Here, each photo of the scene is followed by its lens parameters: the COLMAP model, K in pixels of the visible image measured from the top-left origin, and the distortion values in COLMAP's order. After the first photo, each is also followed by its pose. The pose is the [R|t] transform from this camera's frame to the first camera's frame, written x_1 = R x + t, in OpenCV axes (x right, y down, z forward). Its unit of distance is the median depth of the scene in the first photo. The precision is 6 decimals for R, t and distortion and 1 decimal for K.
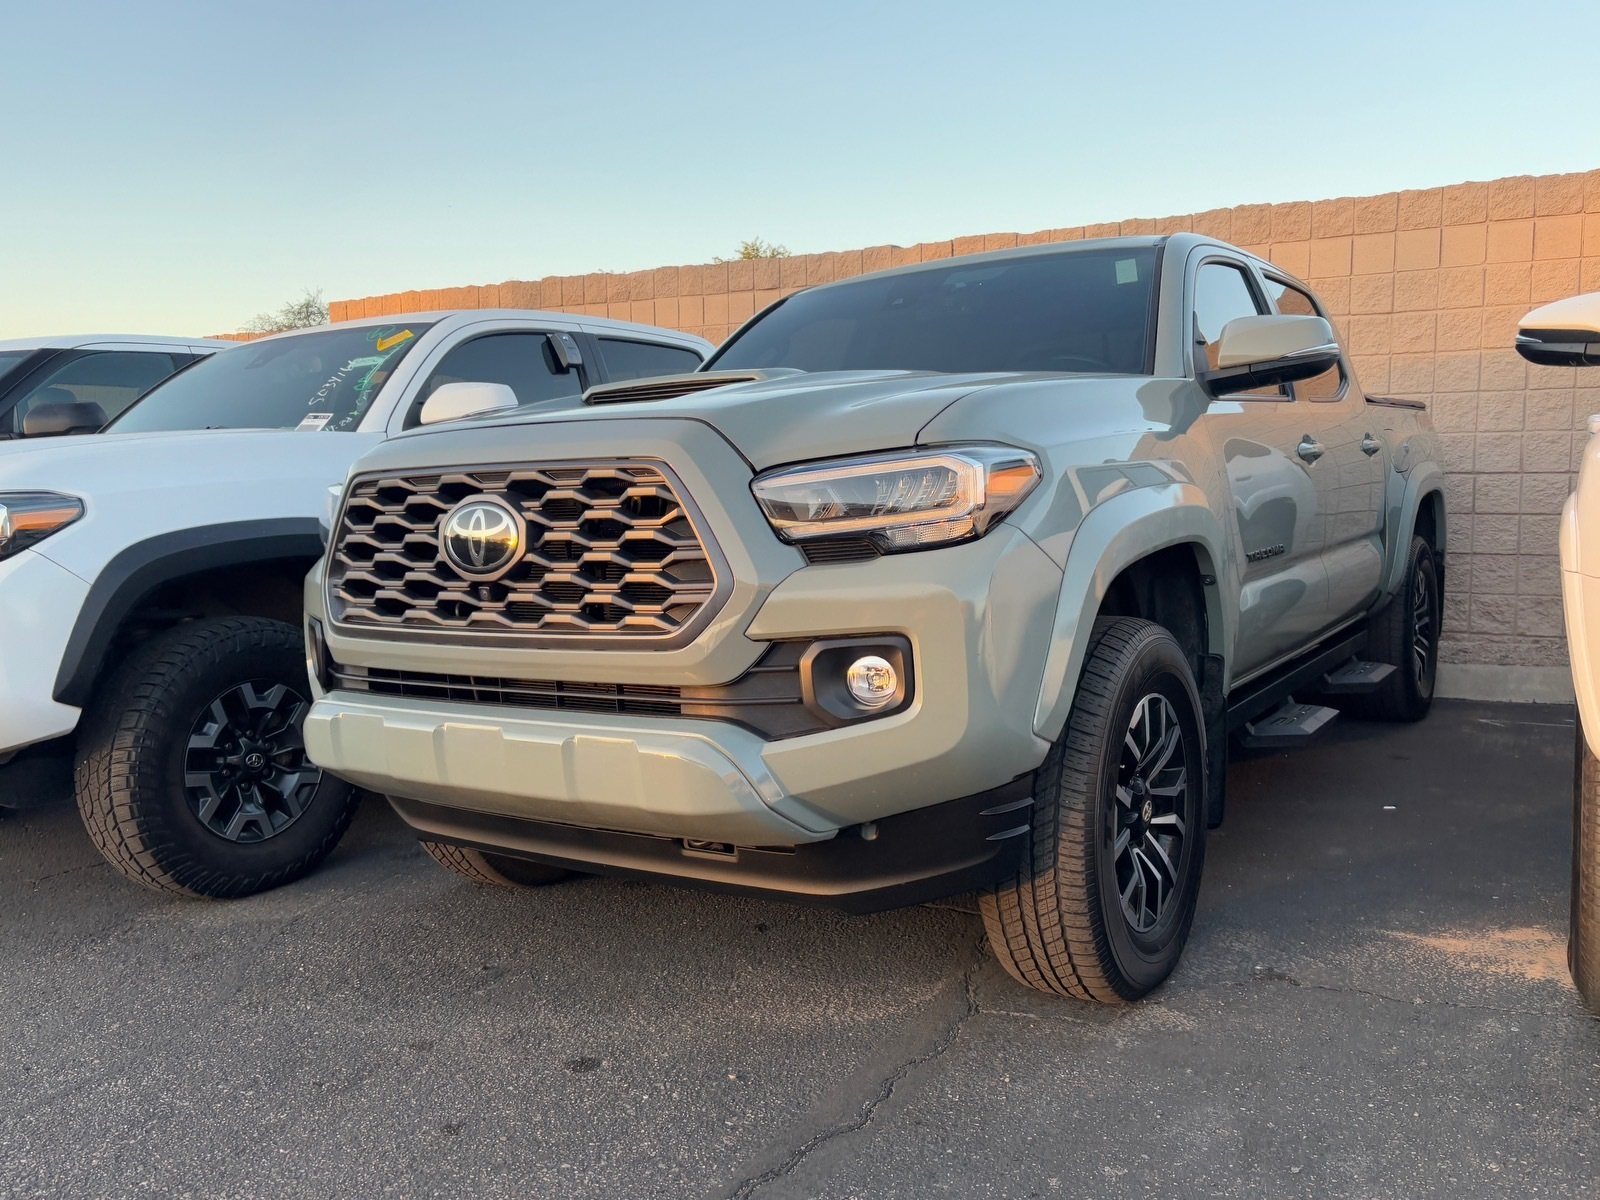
lens RADIAL K [[1299.0, 0, 806.6], [0, 1299.0, 600.4], [0, 0, 1]] dist [0.025476, -0.002203]
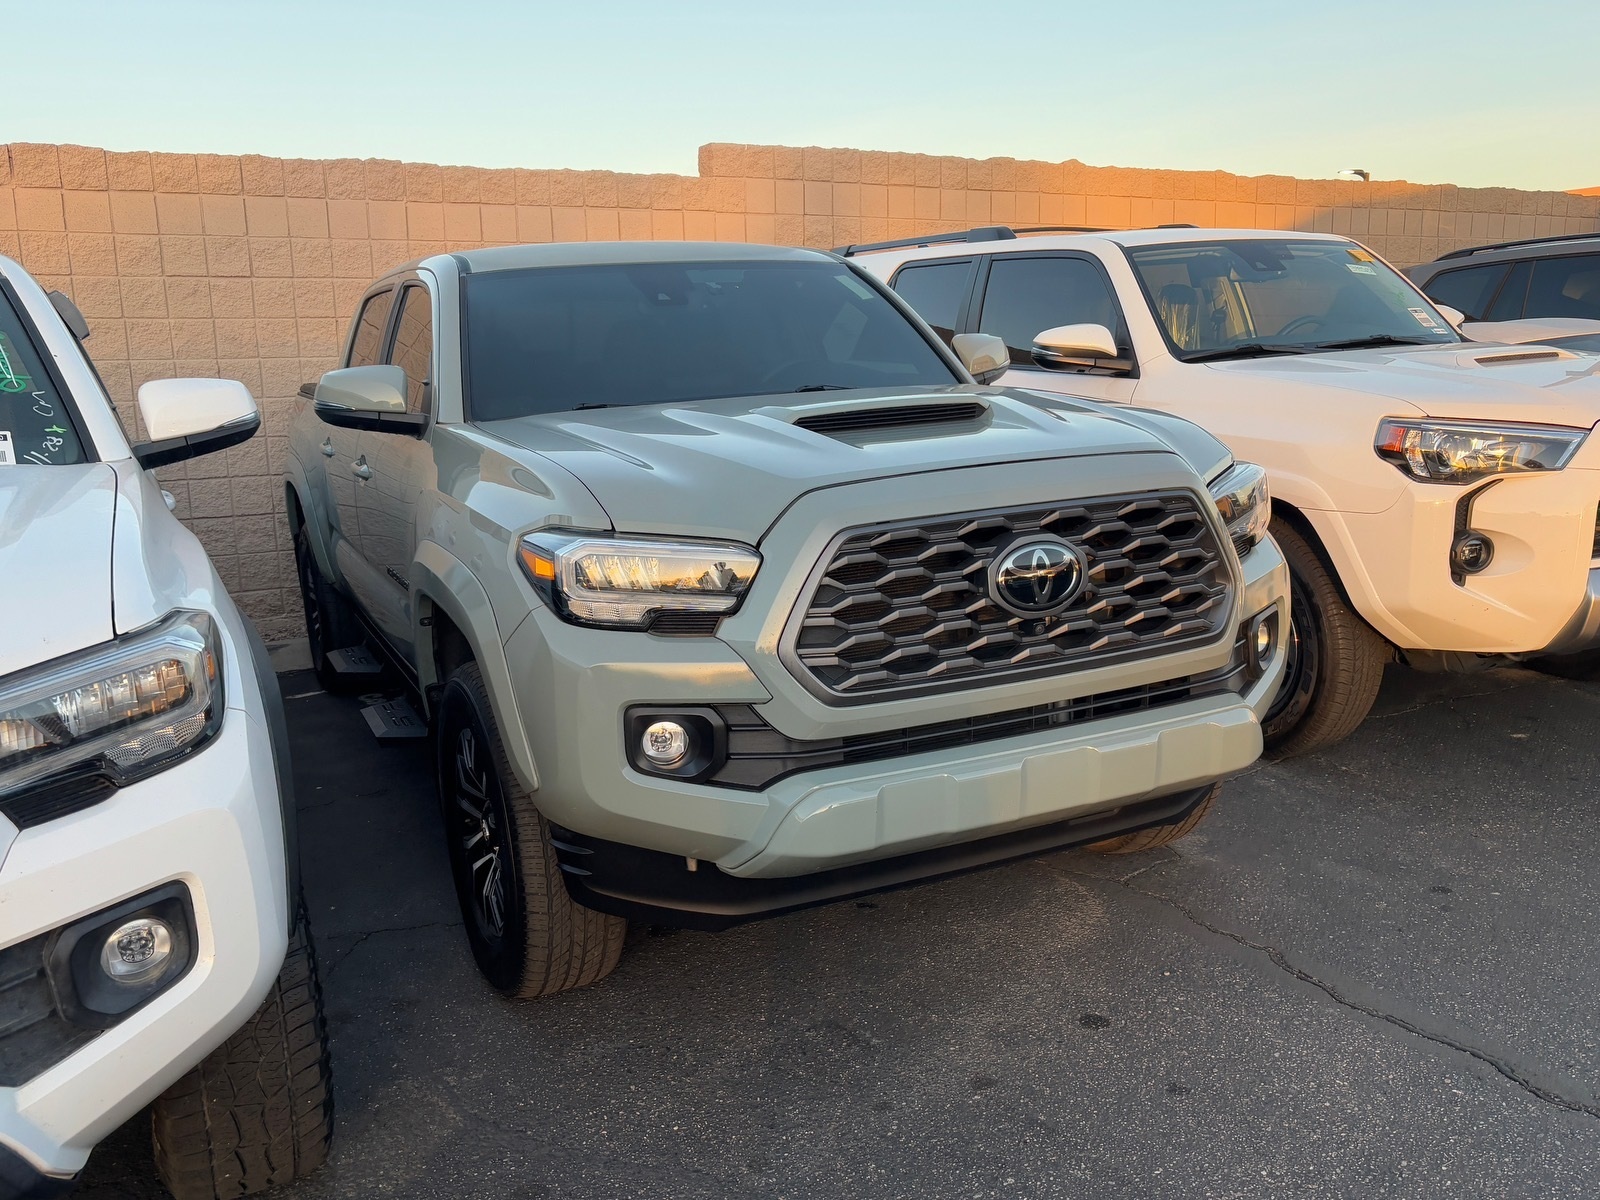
lens RADIAL K [[1349.7, 0, 798.4], [0, 1349.7, 598.8], [0, 0, 1]] dist [0.009787, 0.004915]
pose [[0.528616, -0.152034, 0.835135, -1.182627], [0.104761, 0.987994, 0.113551, -0.162899], [-0.842372, 0.027464, 0.538197, 0.544324]]
